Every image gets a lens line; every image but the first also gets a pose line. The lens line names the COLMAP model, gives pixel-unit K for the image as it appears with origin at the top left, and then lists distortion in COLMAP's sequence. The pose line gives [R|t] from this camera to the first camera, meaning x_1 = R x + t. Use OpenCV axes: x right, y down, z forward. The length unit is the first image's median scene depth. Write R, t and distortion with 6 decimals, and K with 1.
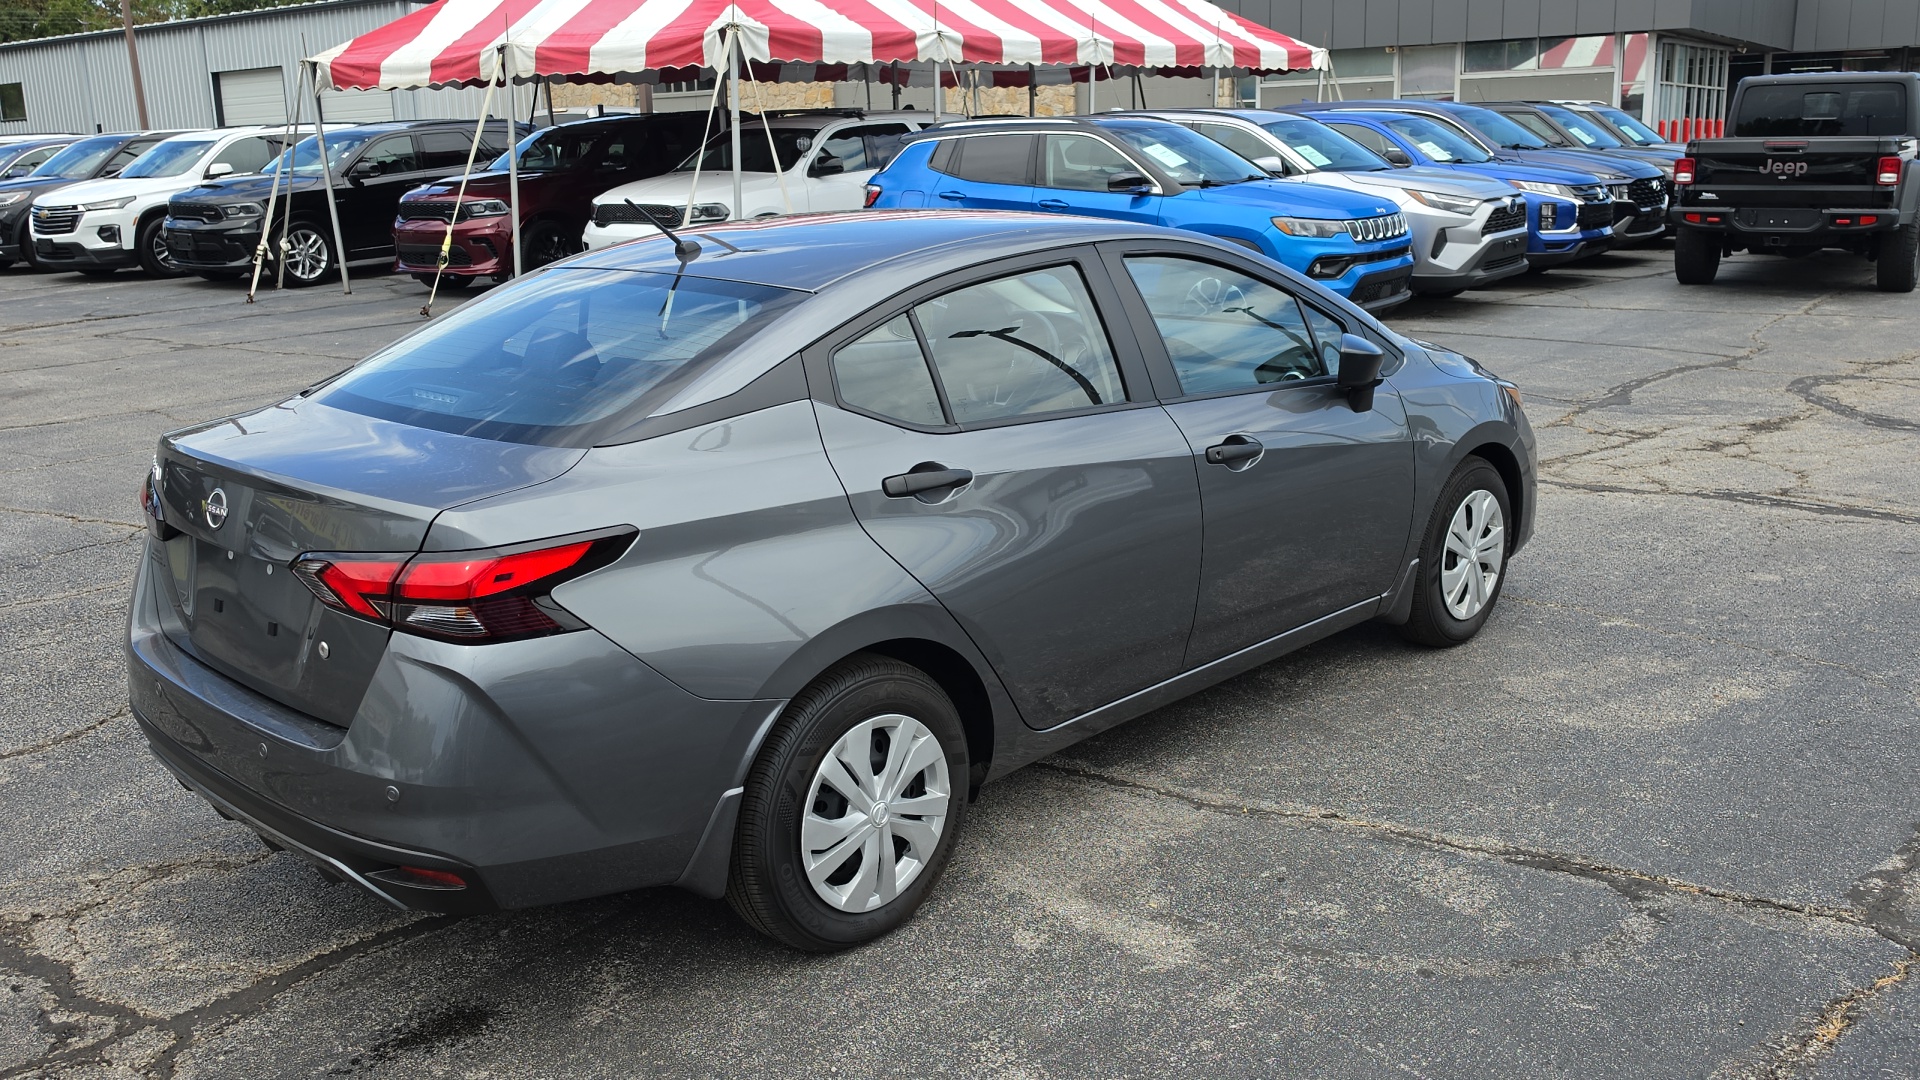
lens RADIAL K [[1646.4, 0, 956.2], [0, 1646.4, 533.1], [0, 0, 1]] dist [-0.012332, 0.002725]
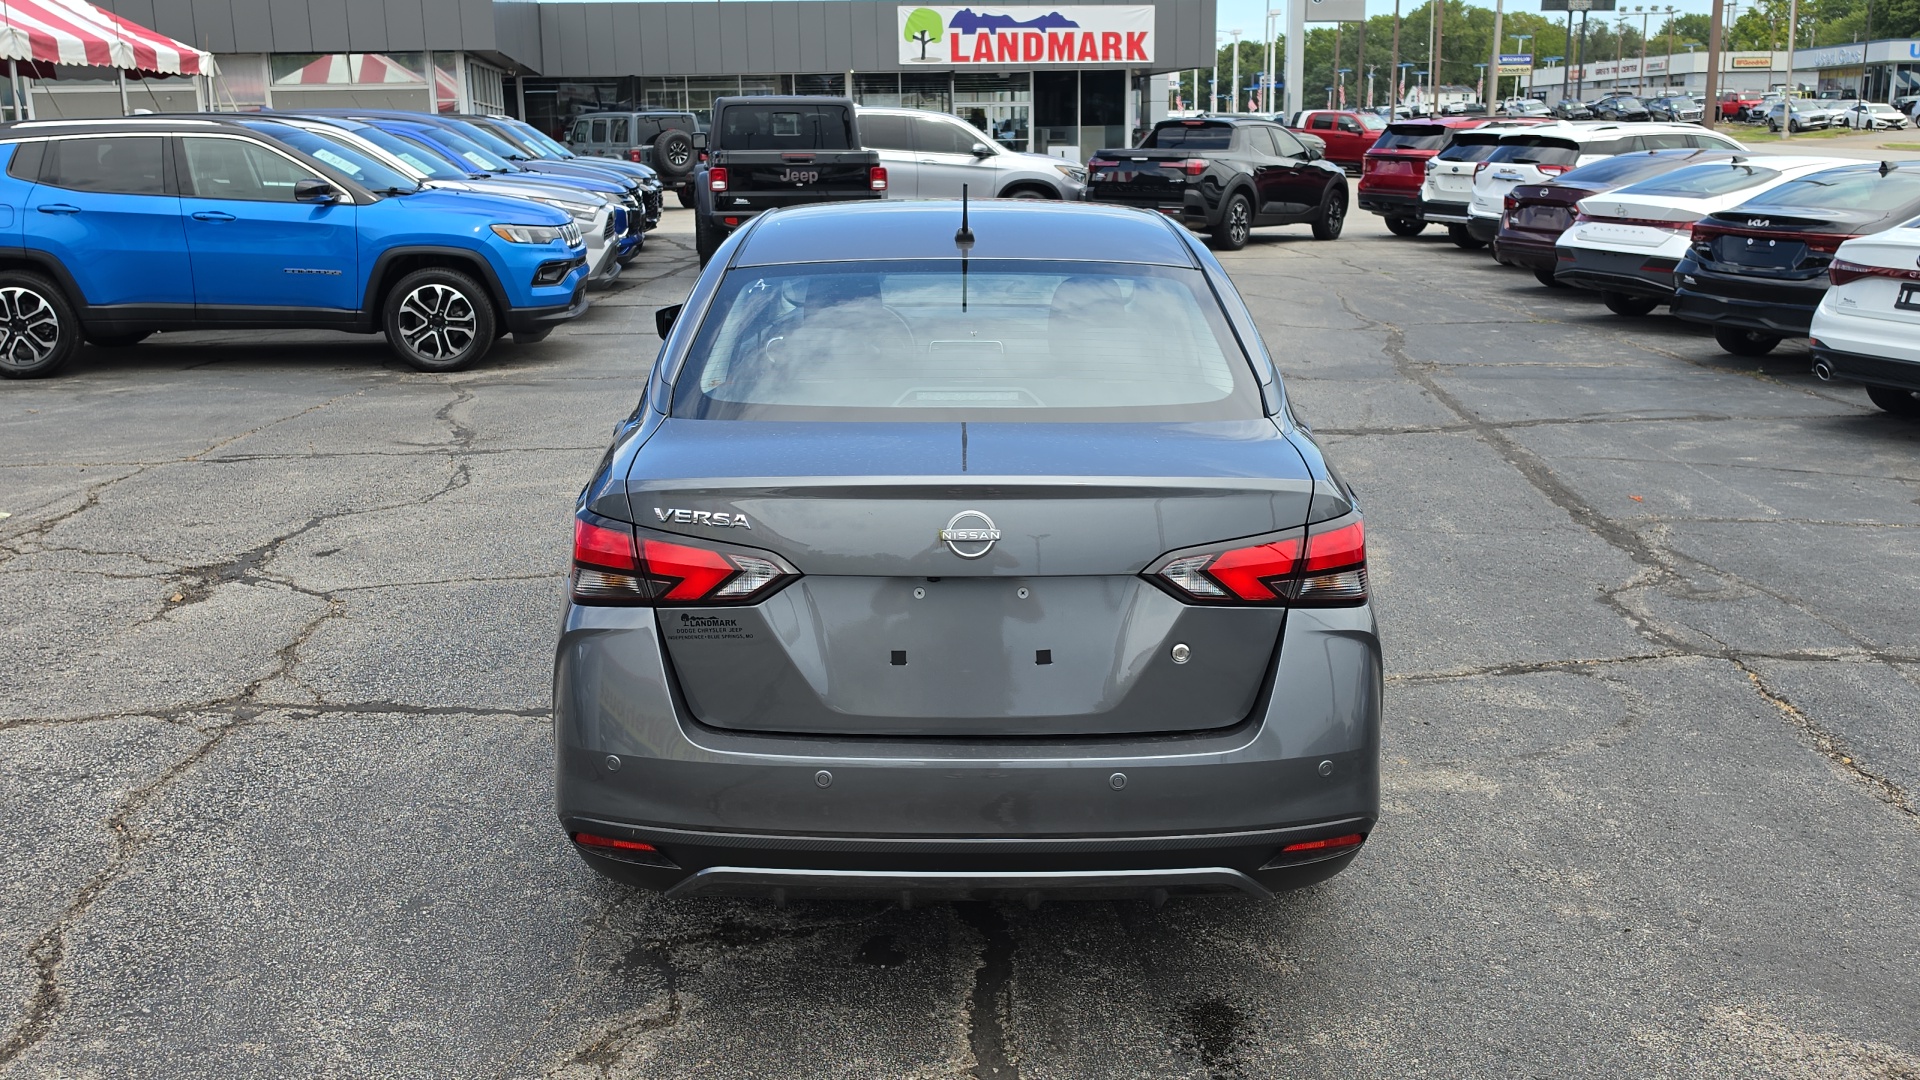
lens RADIAL K [[1646.4, 0, 965.3], [0, 1646.4, 534.9], [0, 0, 1]] dist [-0.012332, 0.002725]
pose [[0.713074, -0.147608, 0.685374, -0.309981], [0.154036, 0.986683, 0.052239, -0.017791], [-0.683958, 0.068322, 0.726315, 0.110802]]
